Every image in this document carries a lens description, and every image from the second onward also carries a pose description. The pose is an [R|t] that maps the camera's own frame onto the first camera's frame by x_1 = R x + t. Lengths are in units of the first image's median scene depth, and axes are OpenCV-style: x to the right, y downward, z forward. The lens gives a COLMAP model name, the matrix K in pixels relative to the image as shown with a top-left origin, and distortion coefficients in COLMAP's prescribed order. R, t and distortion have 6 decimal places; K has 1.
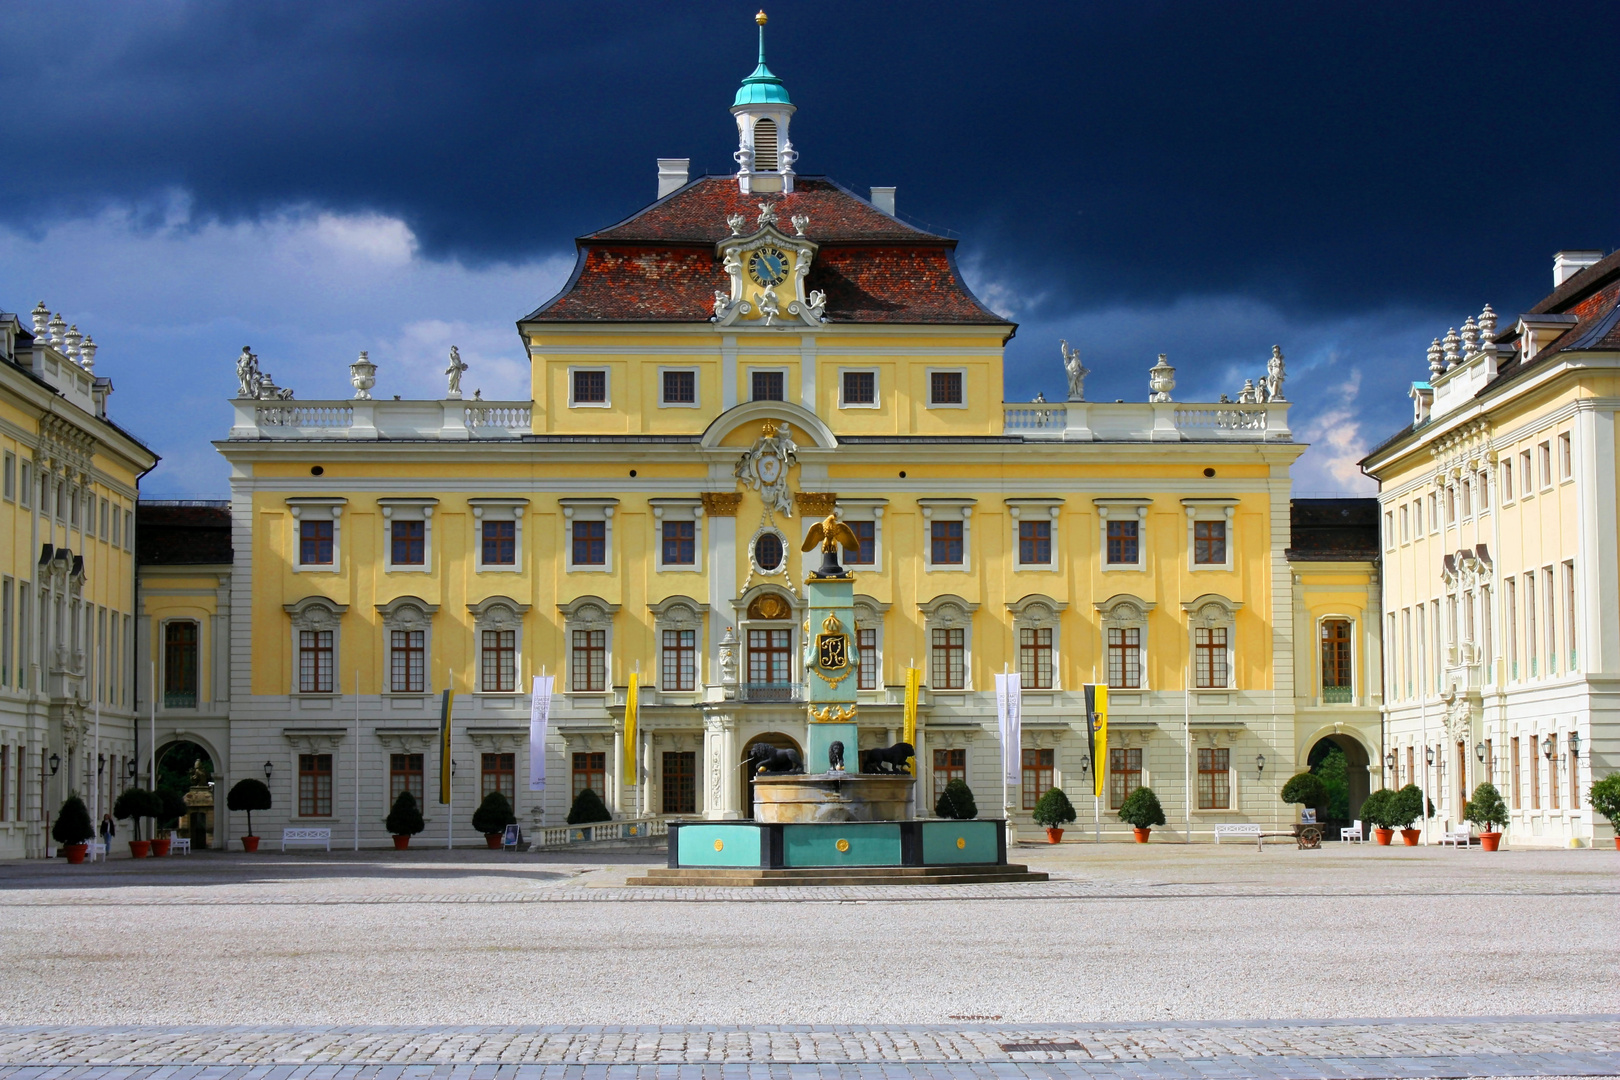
lens RADIAL K [[3100.3, 0, 869.9], [0, 3100.3, 538.8], [0, 0, 1]] dist [-0.063695, -0.091405]
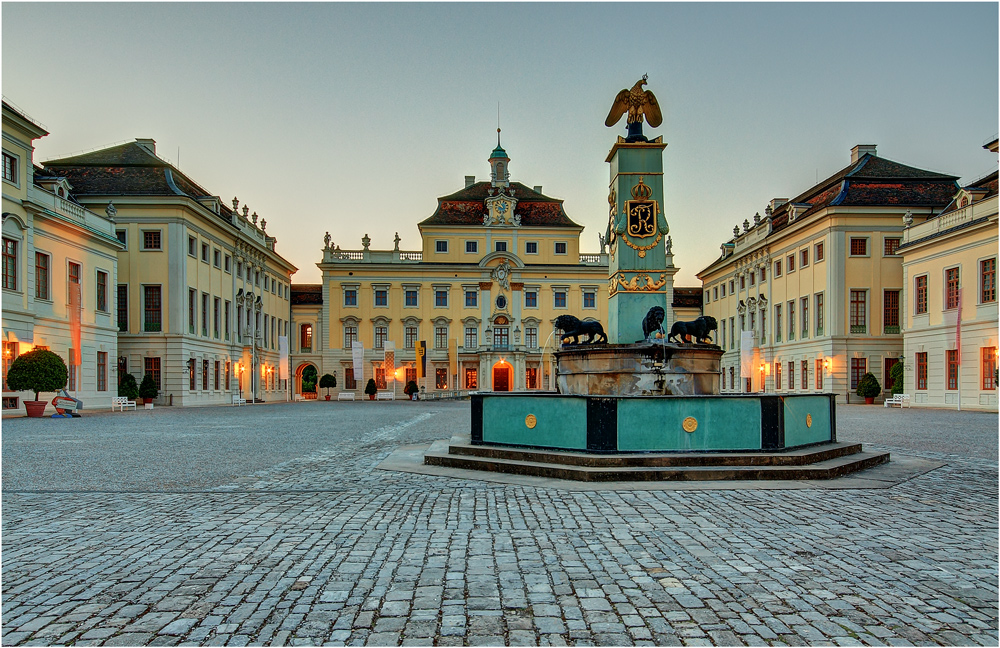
lens RADIAL K [[685.5, 0, 493.5], [0, 685.5, 393.1], [0, 0, 1]] dist [-0.007191, 0.000642]
pose [[0.999628, 0.007681, -0.026175, -0.022032], [-0.005202, 0.995608, 0.093473, 0.029791], [0.026778, -0.093302, 0.995278, 0.329153]]
